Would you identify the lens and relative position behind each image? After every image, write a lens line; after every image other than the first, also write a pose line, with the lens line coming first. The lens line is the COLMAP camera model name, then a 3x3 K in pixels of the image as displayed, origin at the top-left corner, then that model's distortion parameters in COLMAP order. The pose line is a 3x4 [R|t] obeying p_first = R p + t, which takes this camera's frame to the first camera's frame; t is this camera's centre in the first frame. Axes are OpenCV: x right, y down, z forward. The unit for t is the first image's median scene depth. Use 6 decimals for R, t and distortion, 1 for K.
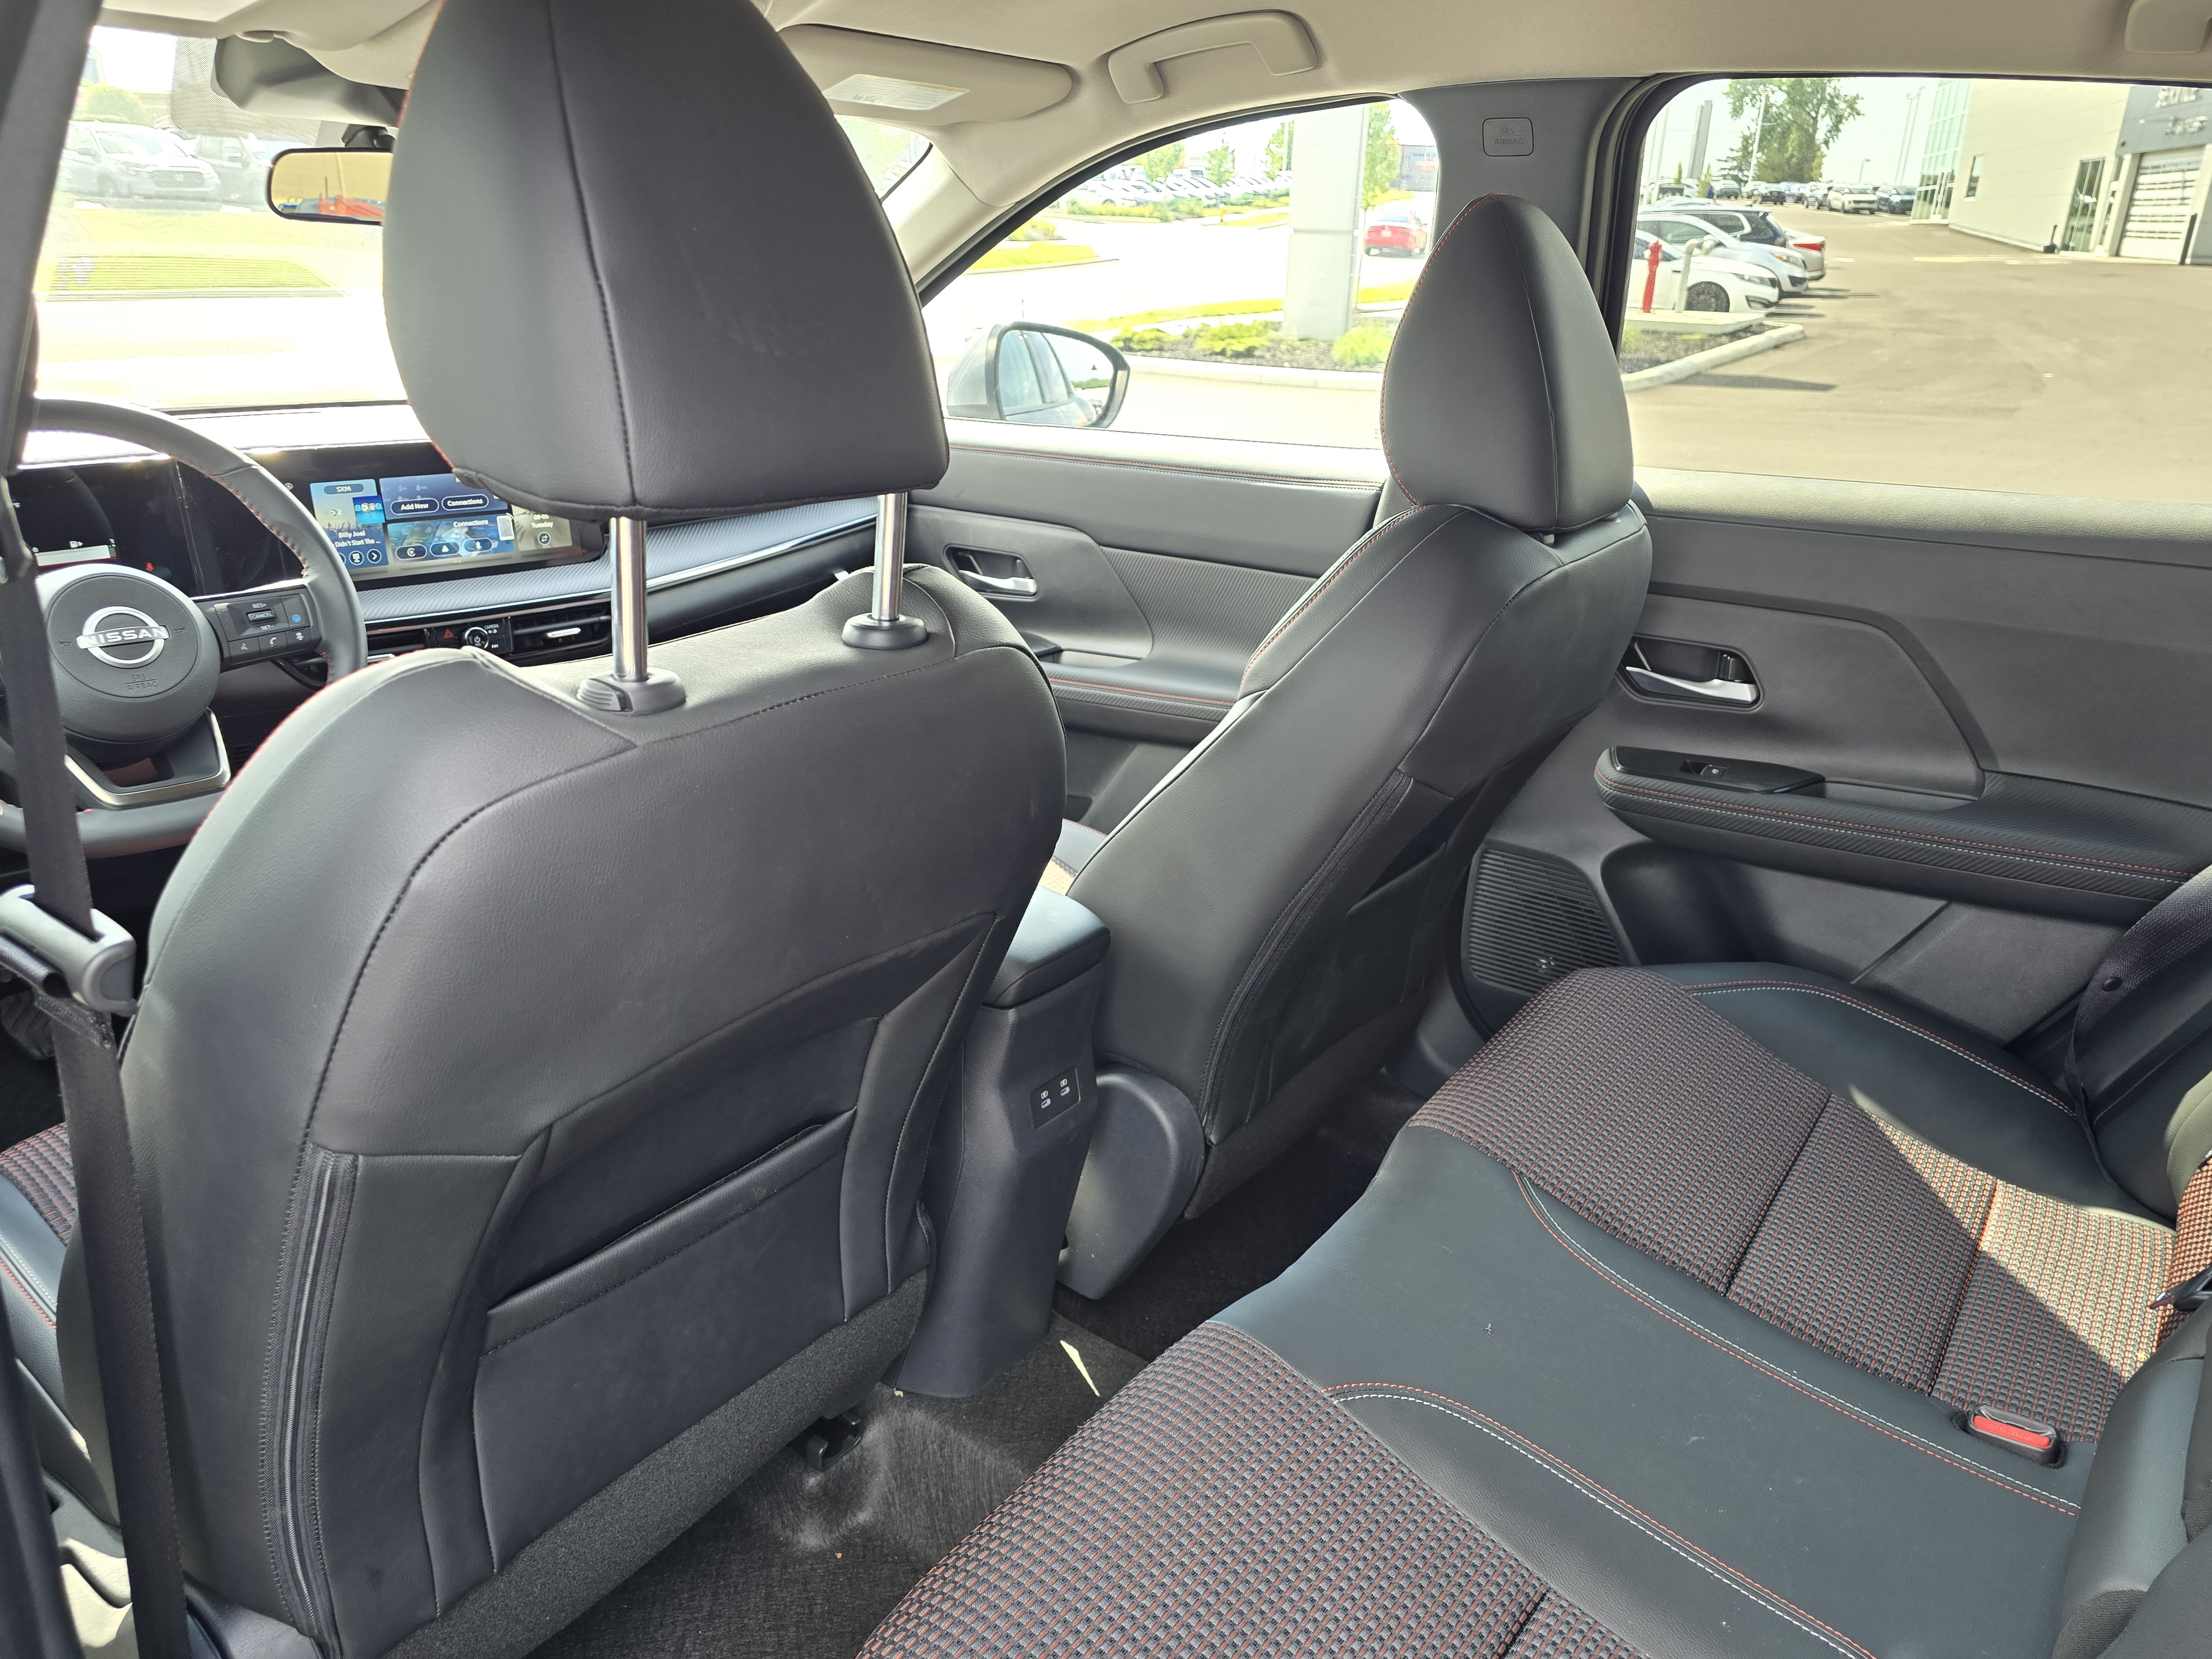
lens RADIAL K [[1519.8, 0, 1138.9], [0, 1519.8, 816.1], [0, 0, 1]] dist [0.039796, -0.040670]
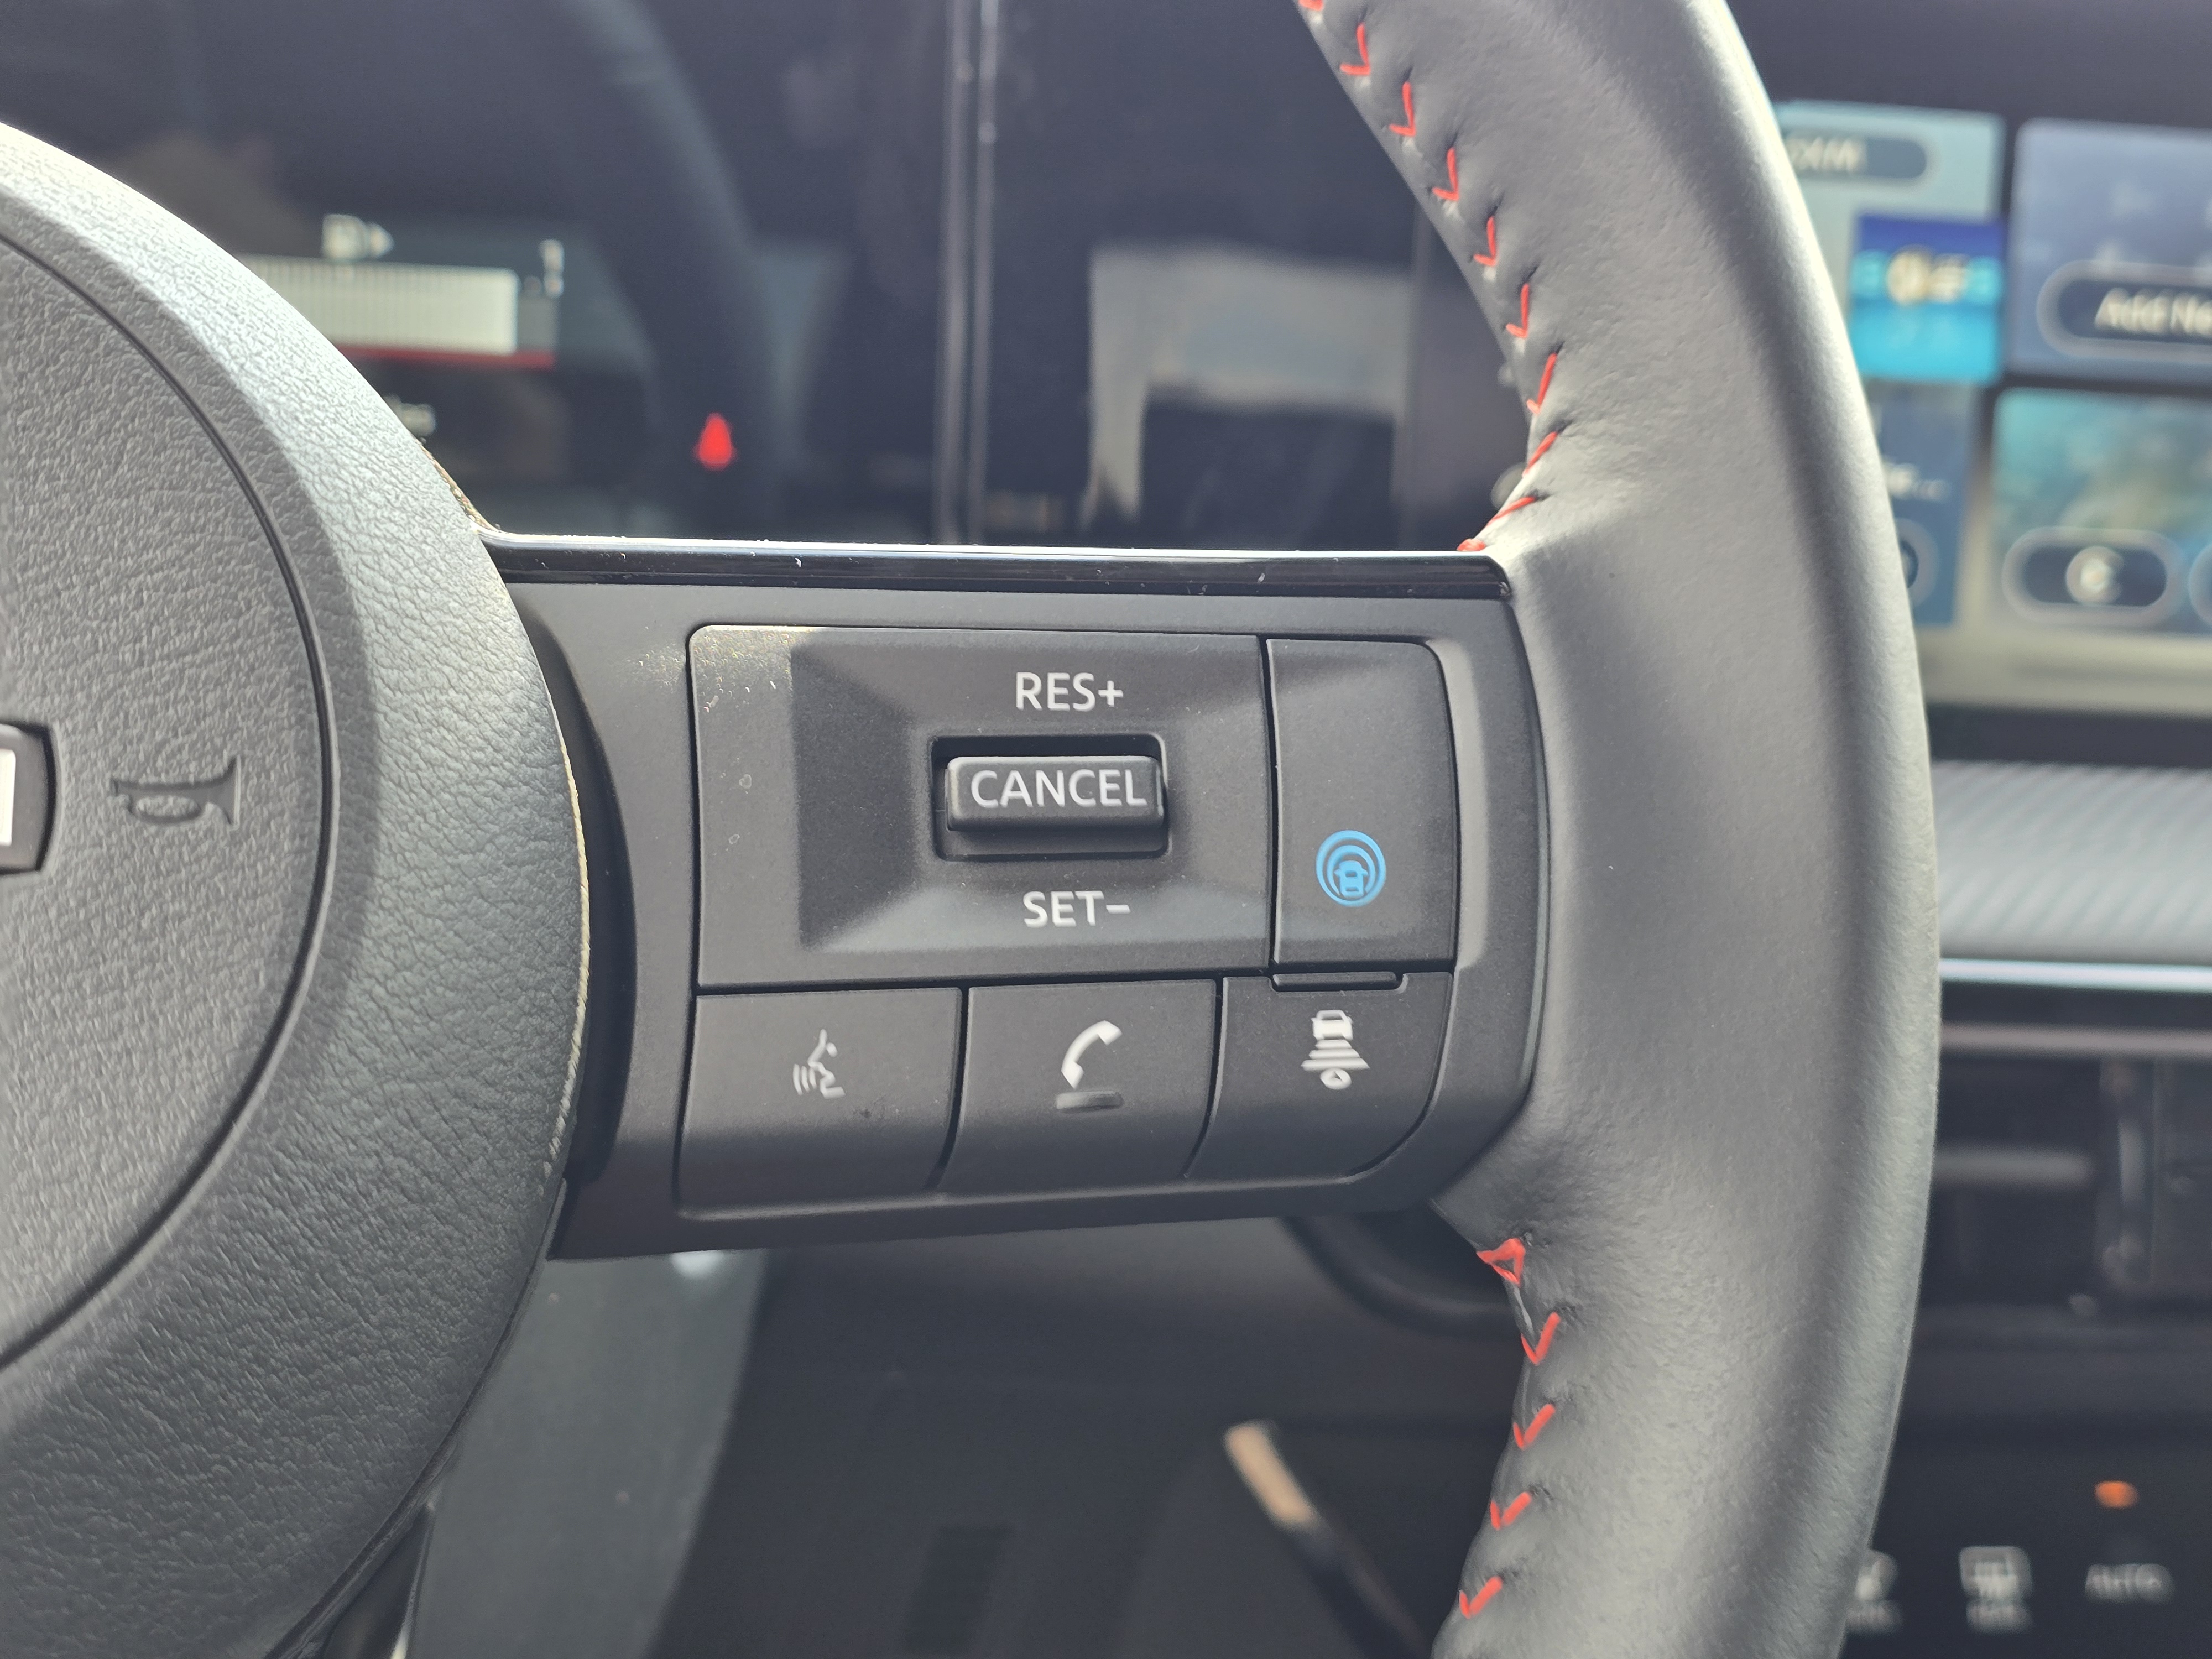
lens RADIAL K [[3162.2, 0, 1029.0], [0, 3162.2, 714.6], [0, 0, 1]] dist [0.024880, -0.096667]
pose [[0.795066, 0.124463, -0.593615, -0.366480], [-0.243425, 0.961915, -0.124351, -0.088749], [0.555531, 0.243368, 0.795083, 0.676571]]
